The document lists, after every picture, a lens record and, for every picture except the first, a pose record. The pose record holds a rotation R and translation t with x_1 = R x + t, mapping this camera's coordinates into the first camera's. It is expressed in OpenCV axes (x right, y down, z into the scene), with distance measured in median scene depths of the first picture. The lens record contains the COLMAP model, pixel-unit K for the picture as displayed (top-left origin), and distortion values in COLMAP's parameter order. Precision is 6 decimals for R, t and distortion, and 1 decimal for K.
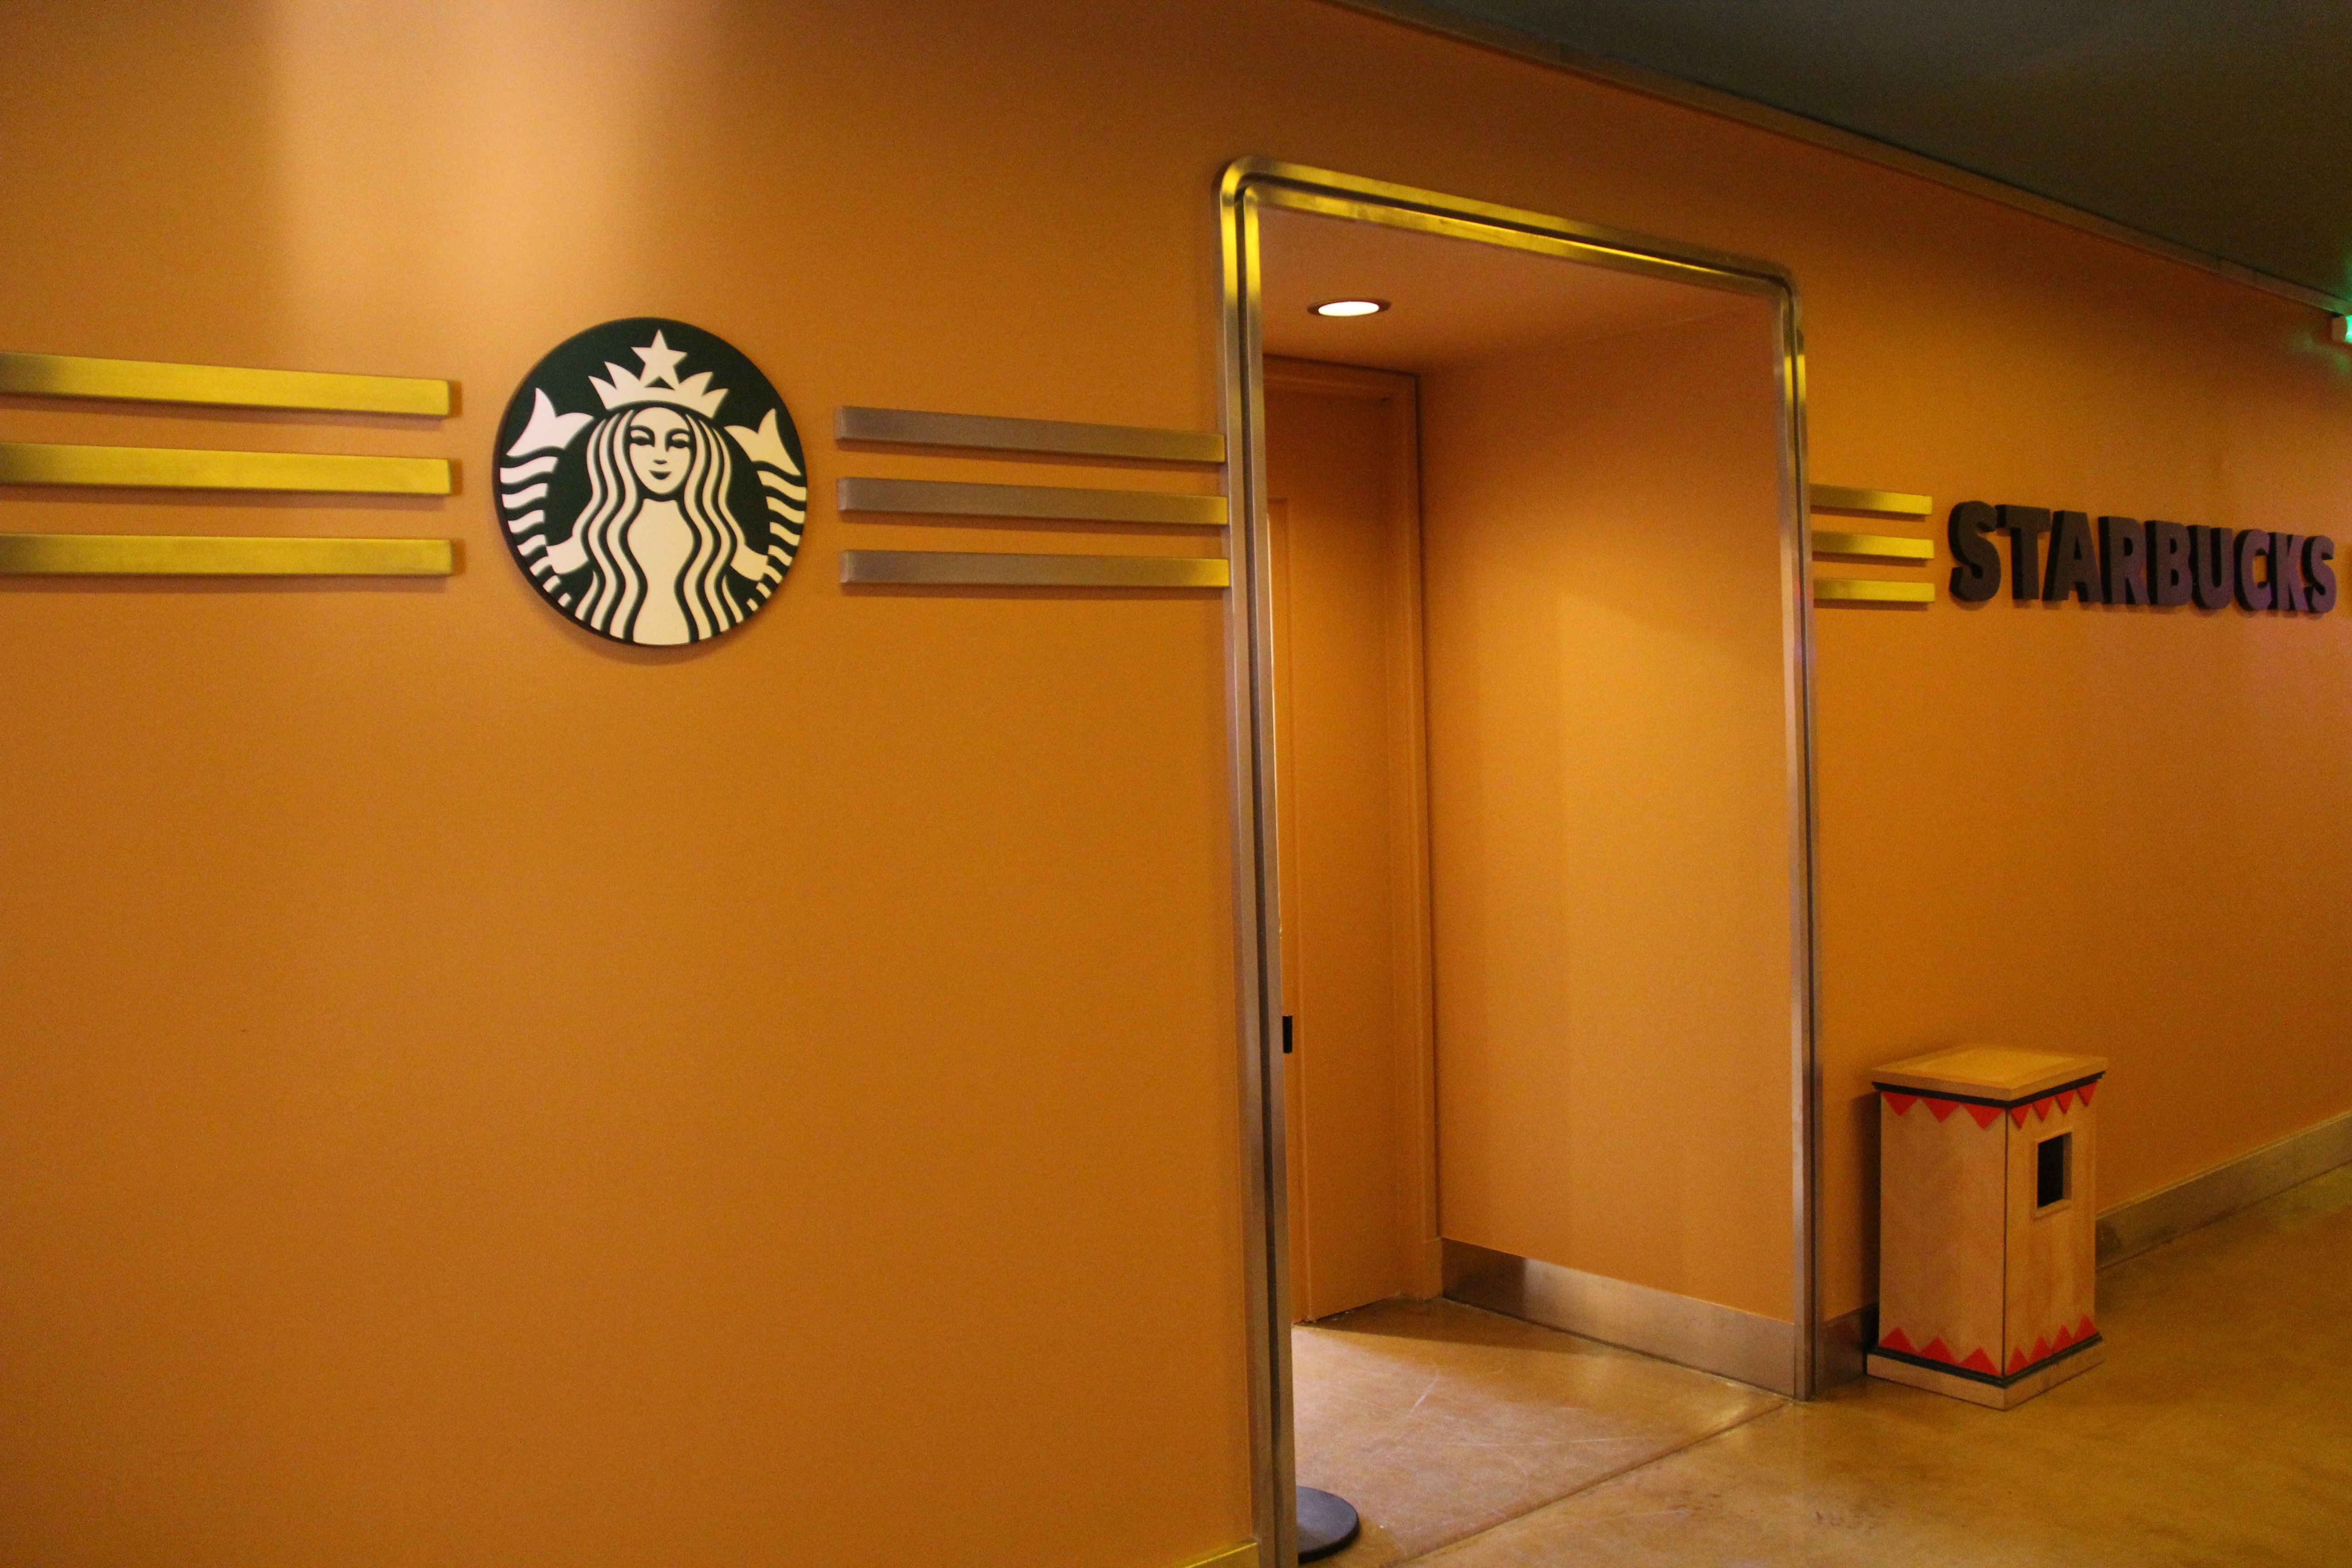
lens RADIAL K [[1975.0, 0, 1176.0], [0, 1975.0, 784.0], [0, 0, 1]] dist [-0.192606, 0.159299]
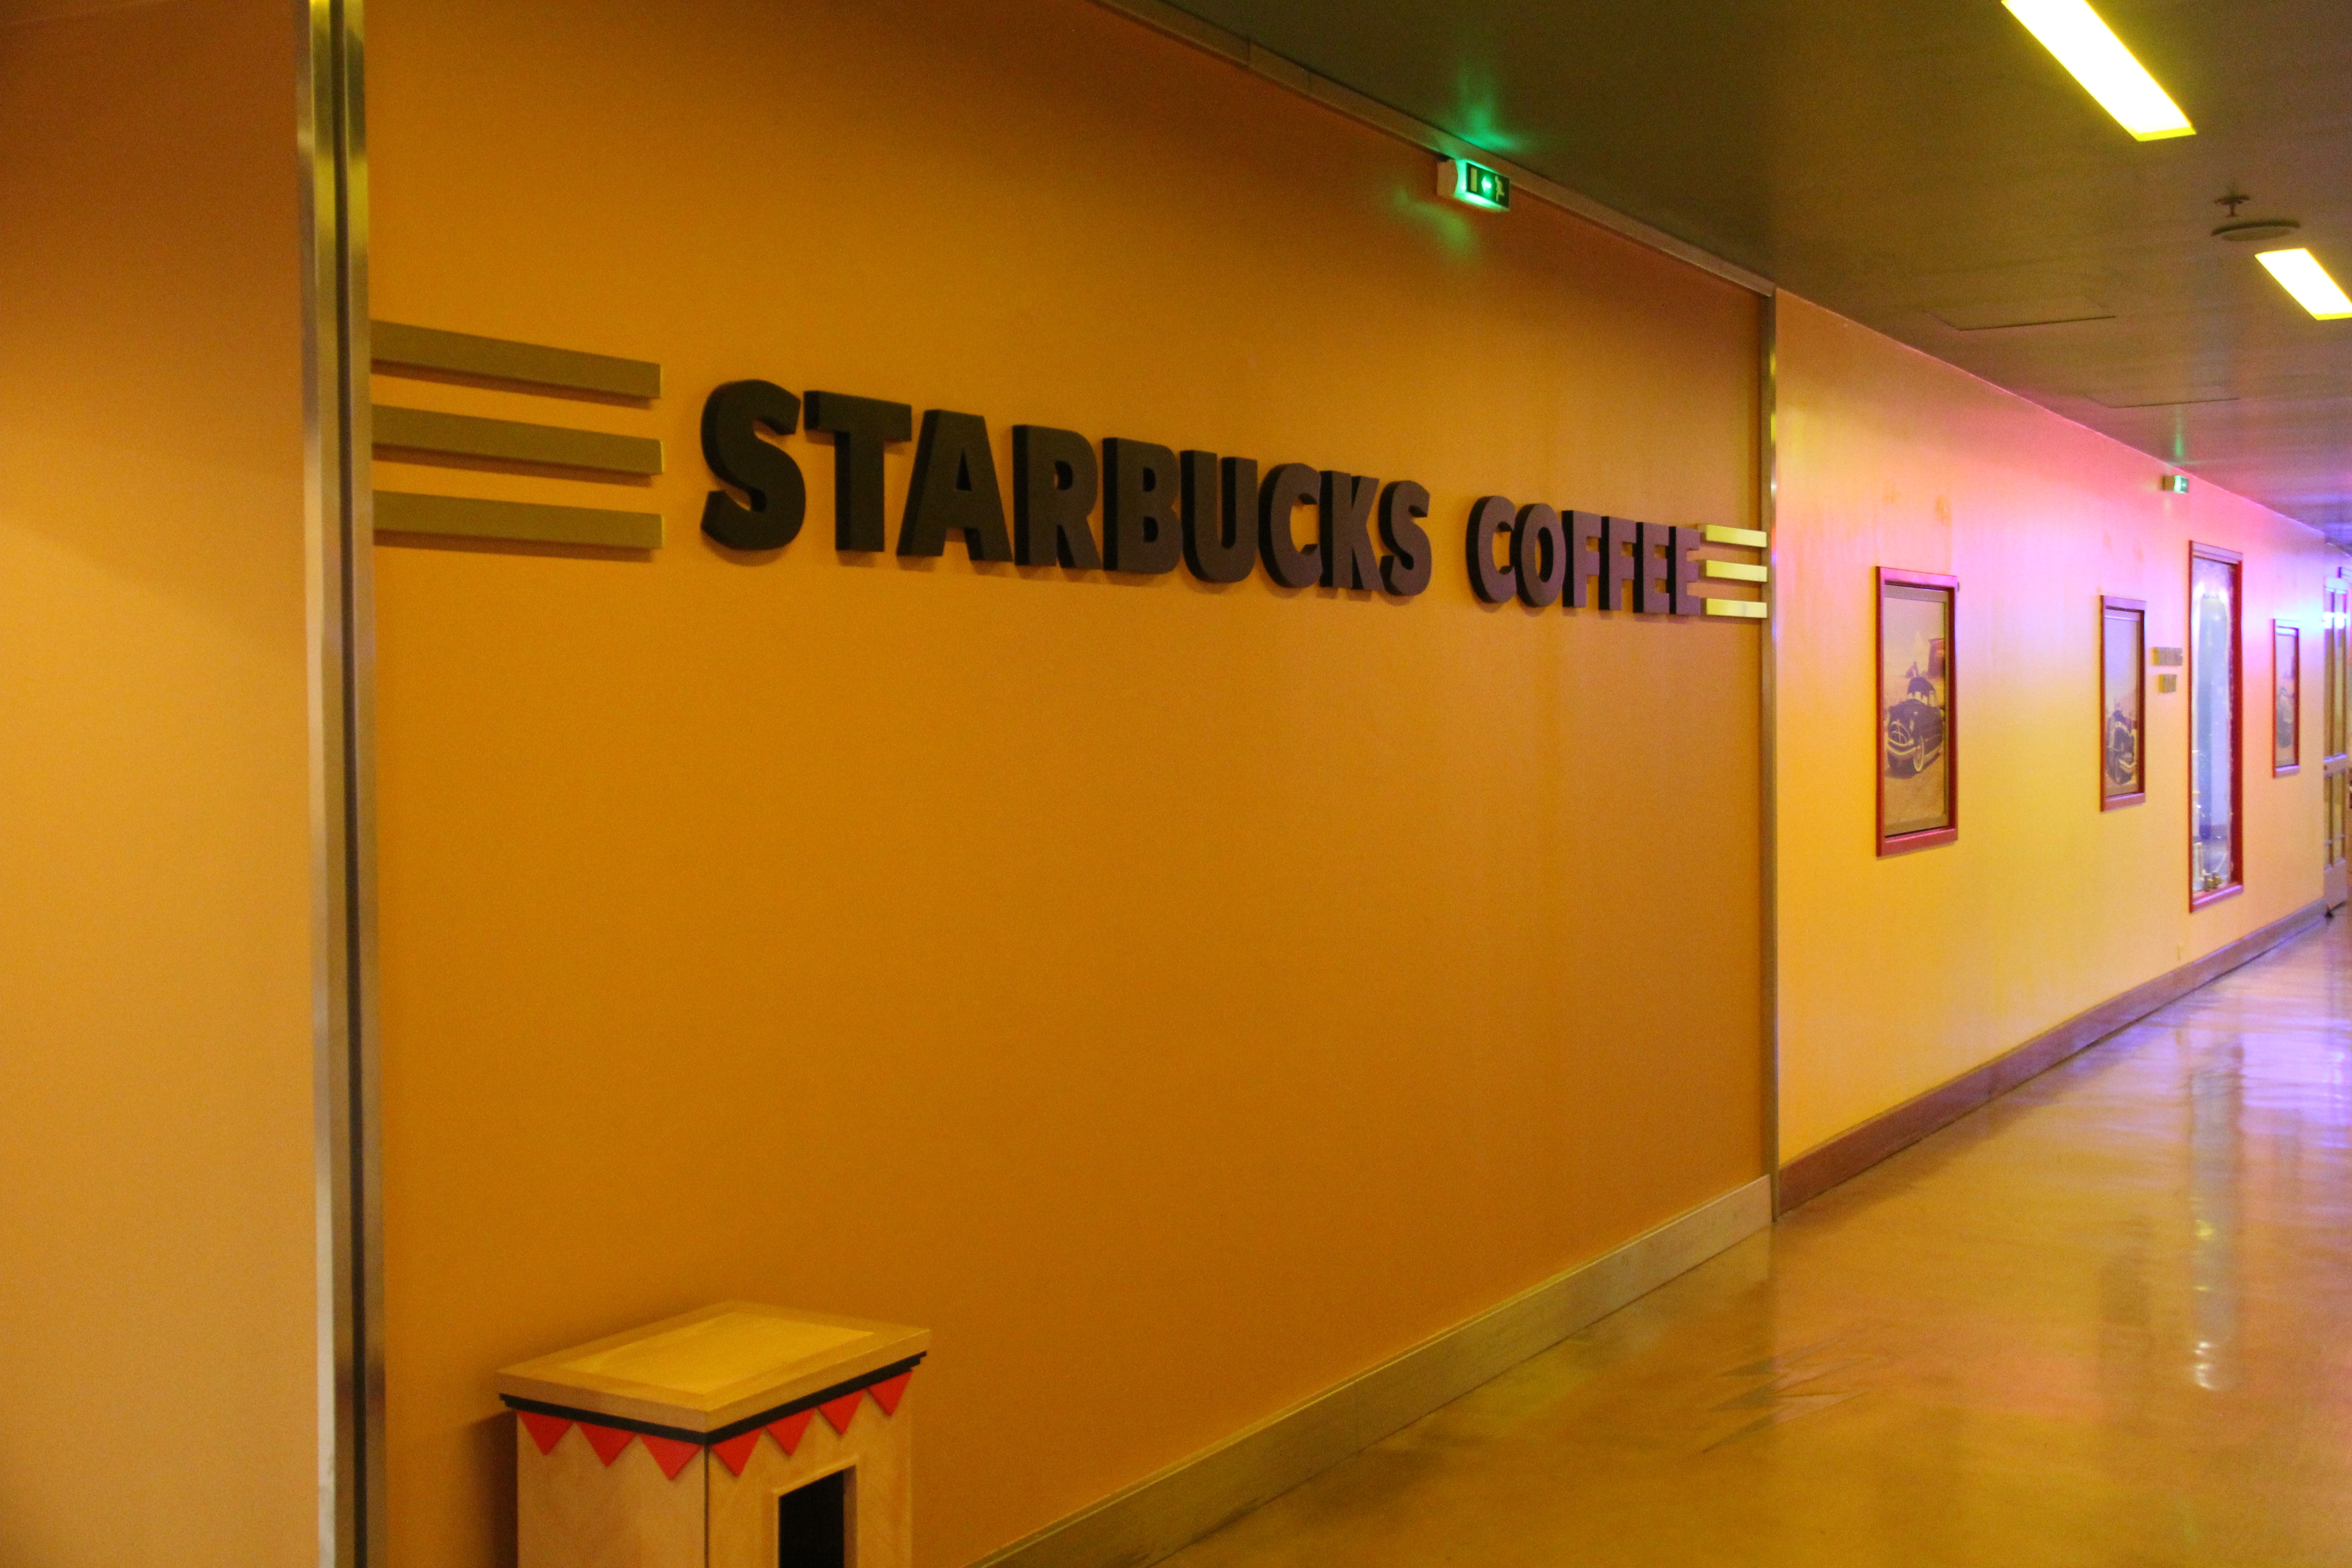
lens RADIAL K [[2720.1, 0, 1176.0], [0, 2720.1, 784.0], [0, 0, 1]] dist [-0.000029, 0.003919]
pose [[0.924030, 0.013164, 0.382093, 0.206194], [-0.008642, 0.999871, -0.013548, -0.012096], [-0.382222, 0.009217, 0.924025, 0.164878]]
